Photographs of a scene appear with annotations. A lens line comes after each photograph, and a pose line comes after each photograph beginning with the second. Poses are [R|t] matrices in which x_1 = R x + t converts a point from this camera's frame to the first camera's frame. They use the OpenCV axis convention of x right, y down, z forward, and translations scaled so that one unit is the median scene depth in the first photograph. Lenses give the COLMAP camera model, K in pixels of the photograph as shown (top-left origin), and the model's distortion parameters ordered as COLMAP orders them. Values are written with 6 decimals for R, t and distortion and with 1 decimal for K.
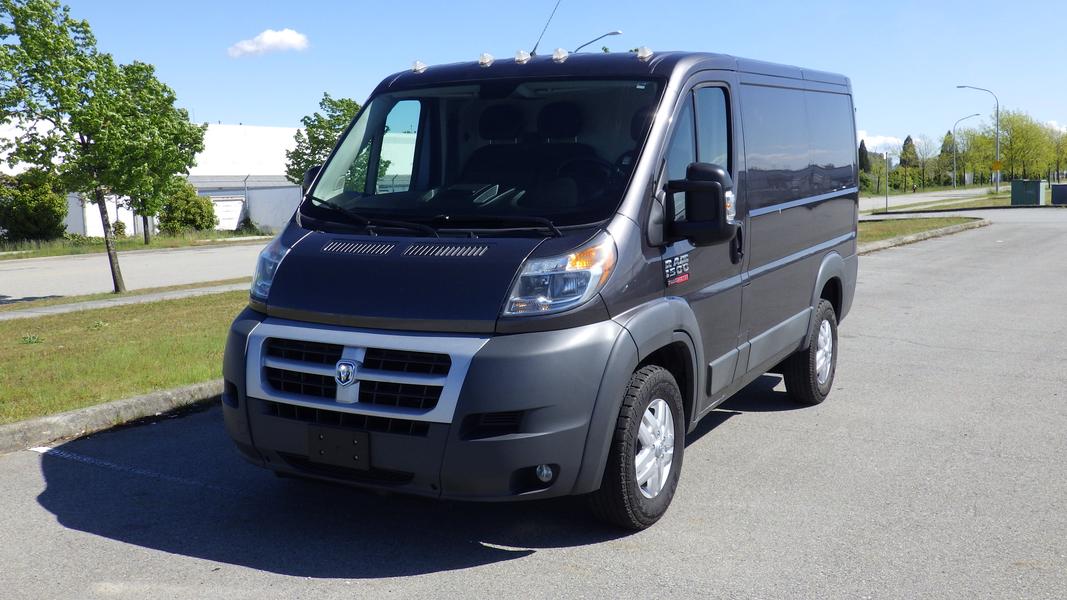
lens RADIAL K [[1061.3, 0, 533.5], [0, 1061.3, 300.0], [0, 0, 1]] dist [-0.002434, 0.002621]
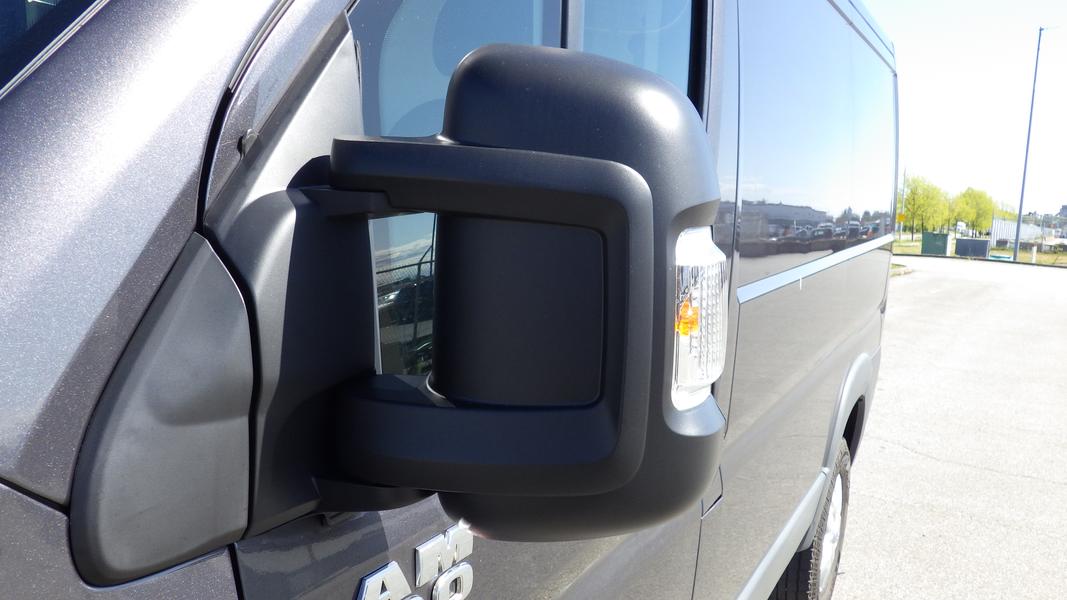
lens RADIAL K [[874.7, 0, 533.5], [0, 874.7, 300.0], [0, 0, 1]] dist [-0.006182, 0.002501]
pose [[0.996905, 0.072209, 0.031071, 0.157173], [-0.072178, 0.997389, -0.002117, -0.090616], [-0.031143, -0.000132, 0.999515, 0.874353]]
